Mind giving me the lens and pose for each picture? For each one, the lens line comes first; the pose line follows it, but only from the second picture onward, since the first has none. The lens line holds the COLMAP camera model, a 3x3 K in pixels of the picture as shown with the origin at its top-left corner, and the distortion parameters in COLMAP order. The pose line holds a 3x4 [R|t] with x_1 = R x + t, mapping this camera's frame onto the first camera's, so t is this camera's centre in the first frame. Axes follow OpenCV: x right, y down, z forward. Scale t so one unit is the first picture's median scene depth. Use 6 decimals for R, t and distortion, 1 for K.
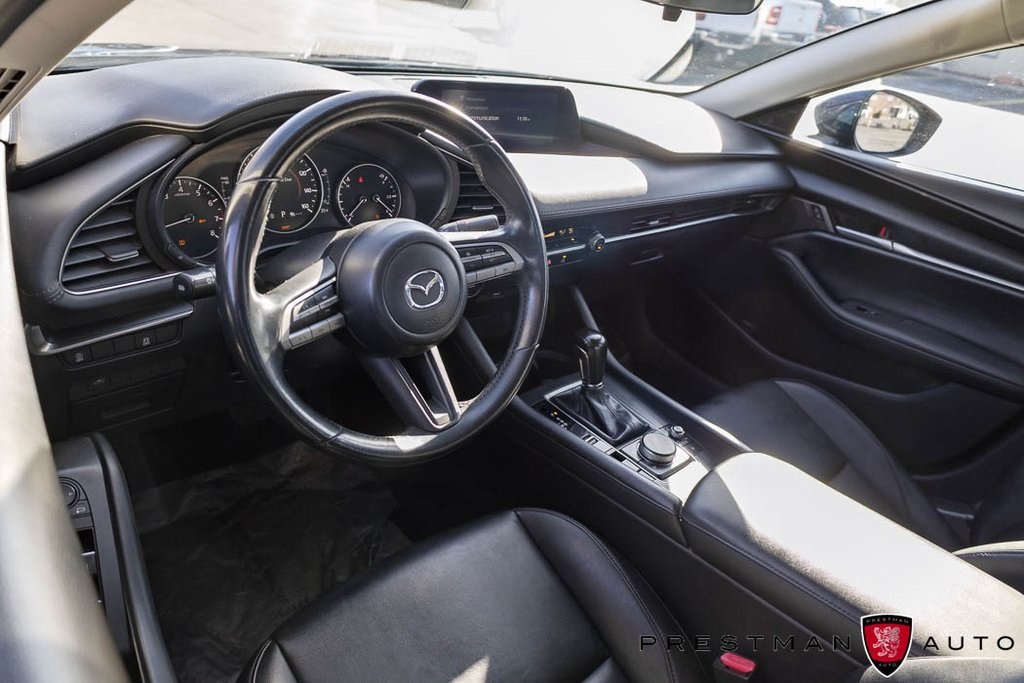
lens RADIAL K [[660.7, 0, 520.1], [0, 660.7, 346.5], [0, 0, 1]] dist [-0.002736, 0.006236]
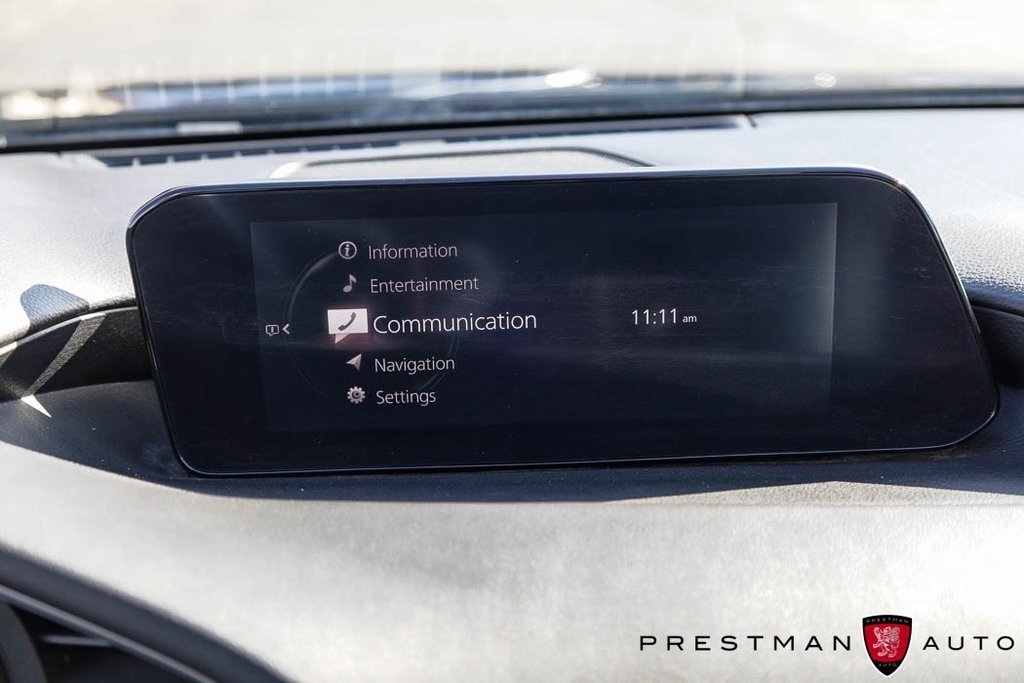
lens RADIAL K [[1477.7, 0, 512.5], [0, 1477.7, 342.2], [0, 0, 1]] dist [0.045632, 0.000000]
pose [[0.856447, 0.014606, -0.516029, 0.234590], [-0.125297, 0.975591, -0.180341, -0.249541], [0.500799, 0.219110, 0.837372, 0.577805]]
